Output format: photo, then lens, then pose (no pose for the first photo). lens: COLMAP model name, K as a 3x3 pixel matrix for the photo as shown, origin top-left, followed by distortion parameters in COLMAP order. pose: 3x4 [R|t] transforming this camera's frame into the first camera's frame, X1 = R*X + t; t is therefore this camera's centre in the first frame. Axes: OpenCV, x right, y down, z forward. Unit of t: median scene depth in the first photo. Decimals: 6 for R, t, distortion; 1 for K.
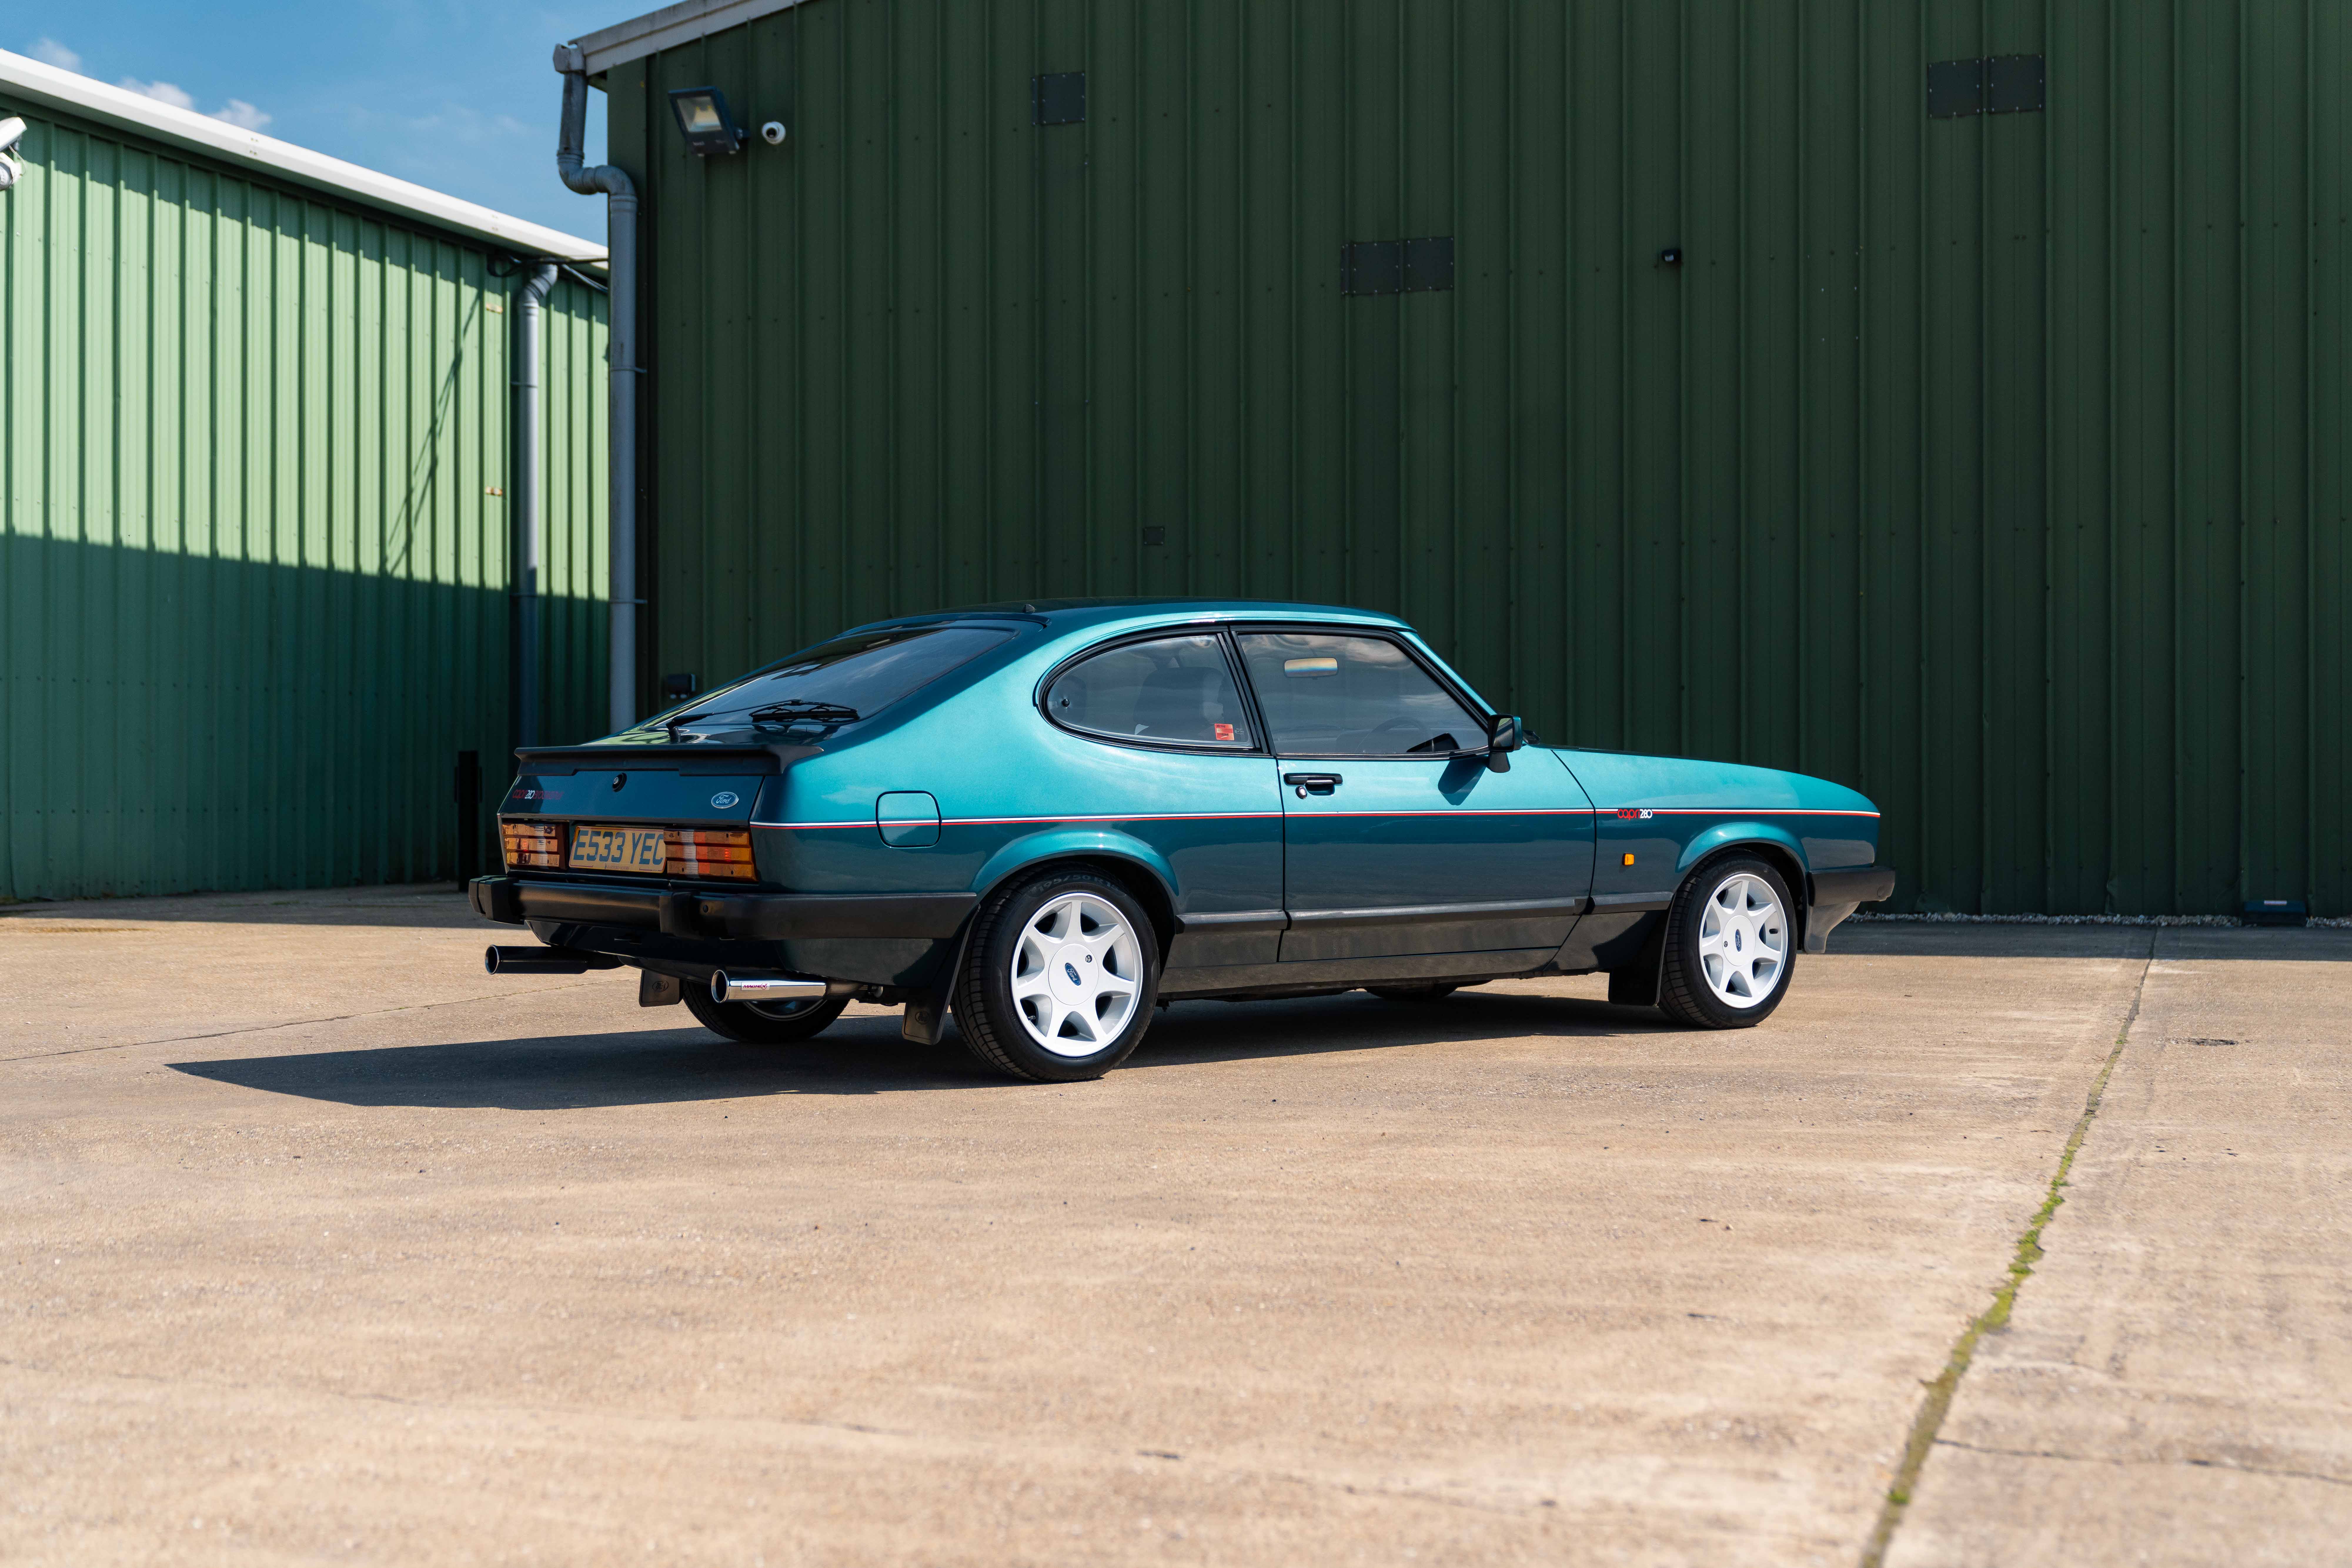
lens RADIAL K [[2905.0, 0, 1176.0], [0, 2905.0, 784.0], [0, 0, 1]] dist [0.007072, -0.015290]
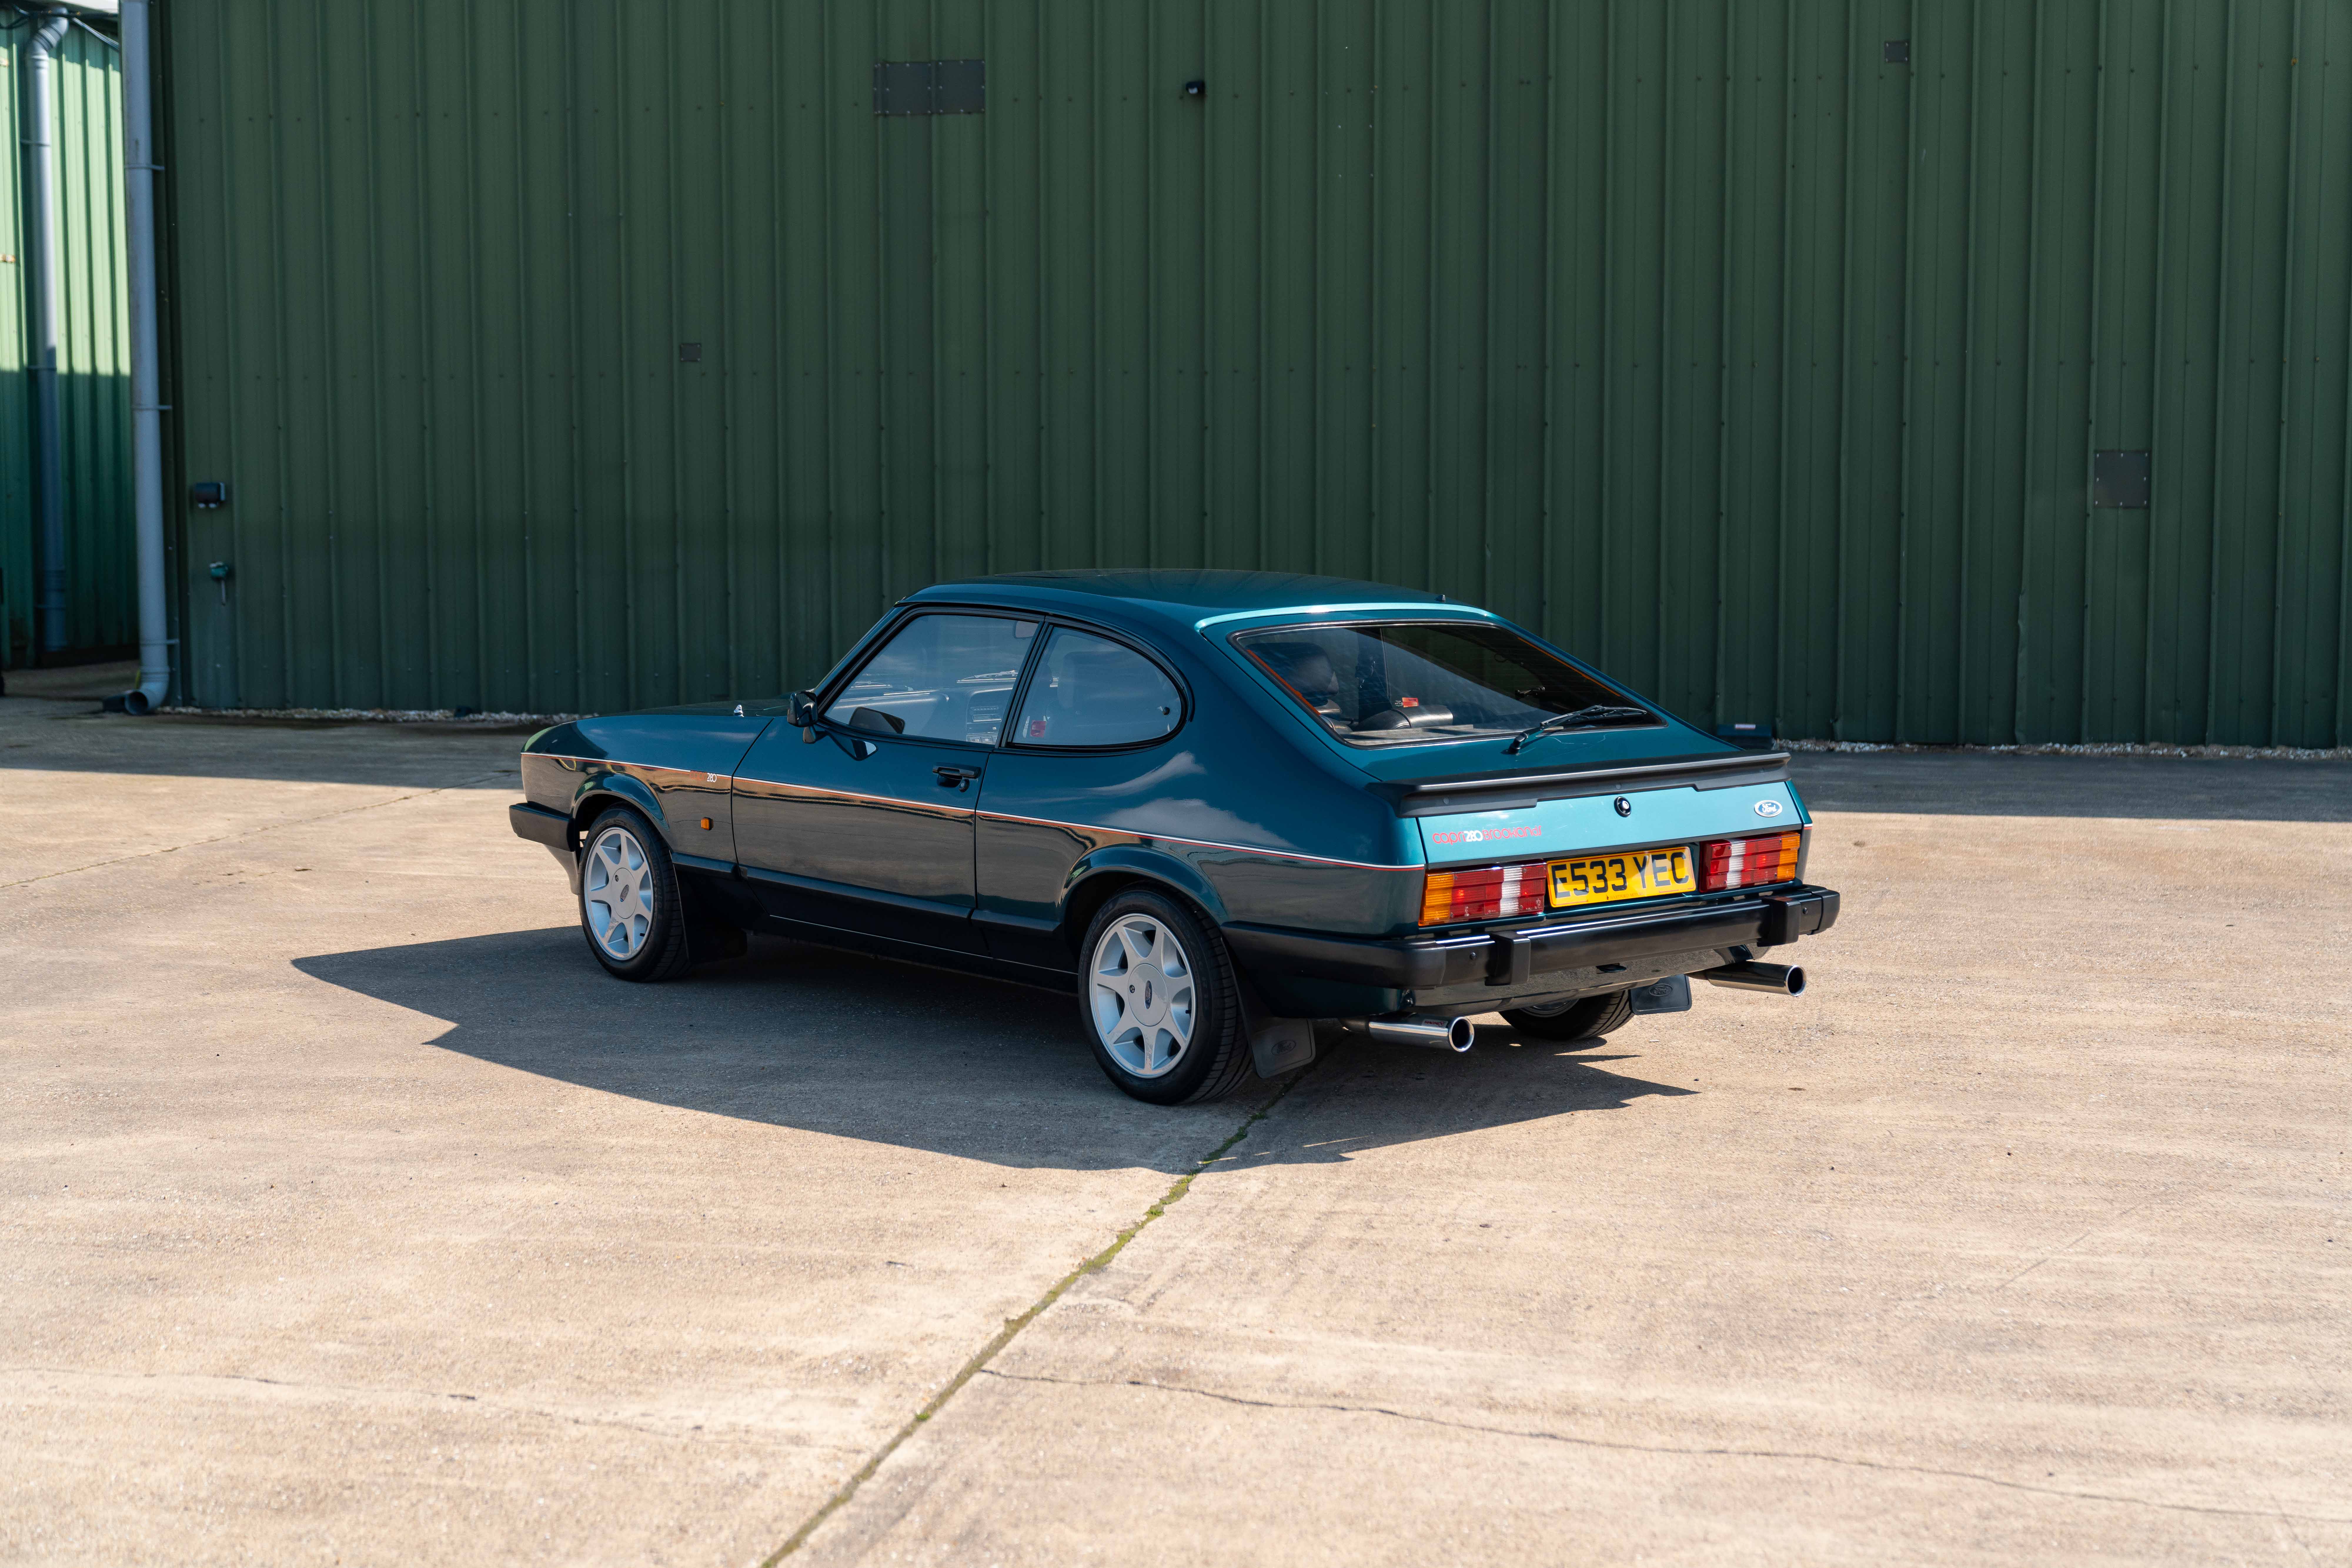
lens RADIAL K [[3222.5, 0, 1176.0], [0, 3222.5, 784.0], [0, 0, 1]] dist [-0.002442, 0.044992]
pose [[0.993817, -0.009634, 0.110614, 0.122170], [-0.001491, 0.994981, 0.100052, -0.173968], [-0.111022, -0.099598, 0.988815, -0.458656]]
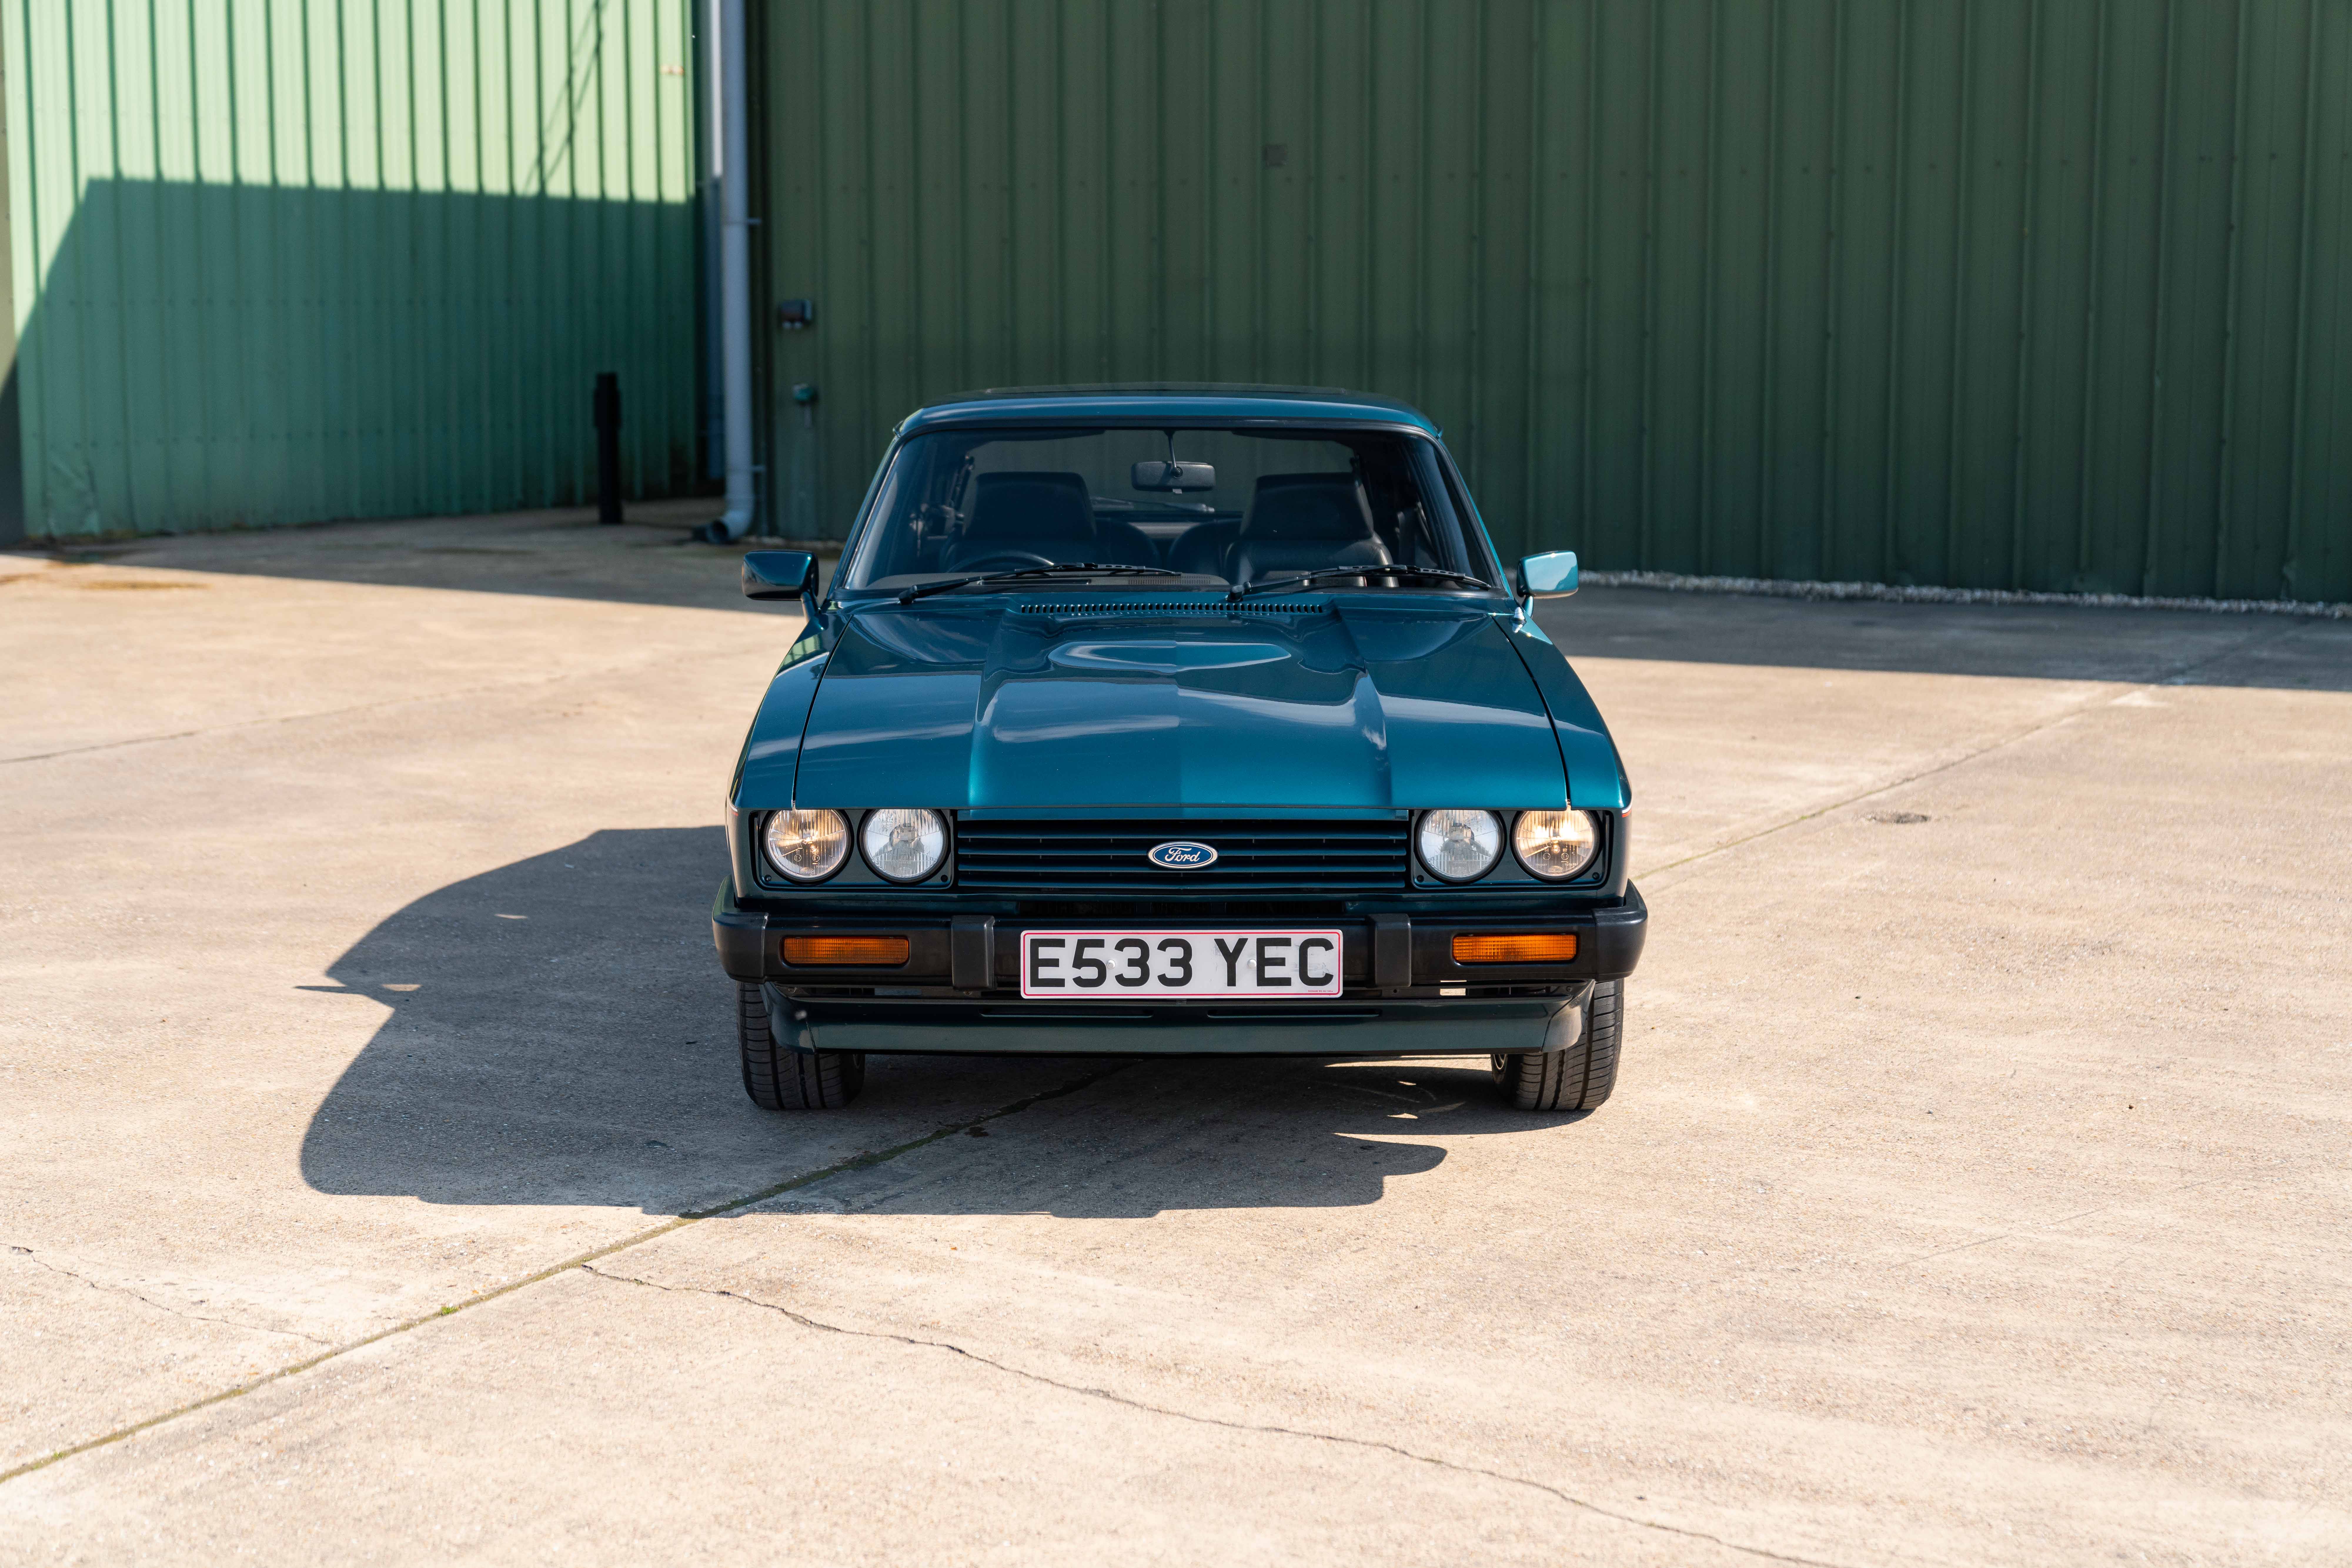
lens RADIAL K [[3505.7, 0, 1176.0], [0, 3505.7, 784.0], [0, 0, 1]] dist [0.007822, 0.012265]
pose [[0.984602, 0.024988, -0.173015, 0.555042], [-0.000808, 0.990371, 0.138440, -0.152088], [0.174808, -0.136168, 0.975141, -0.351682]]
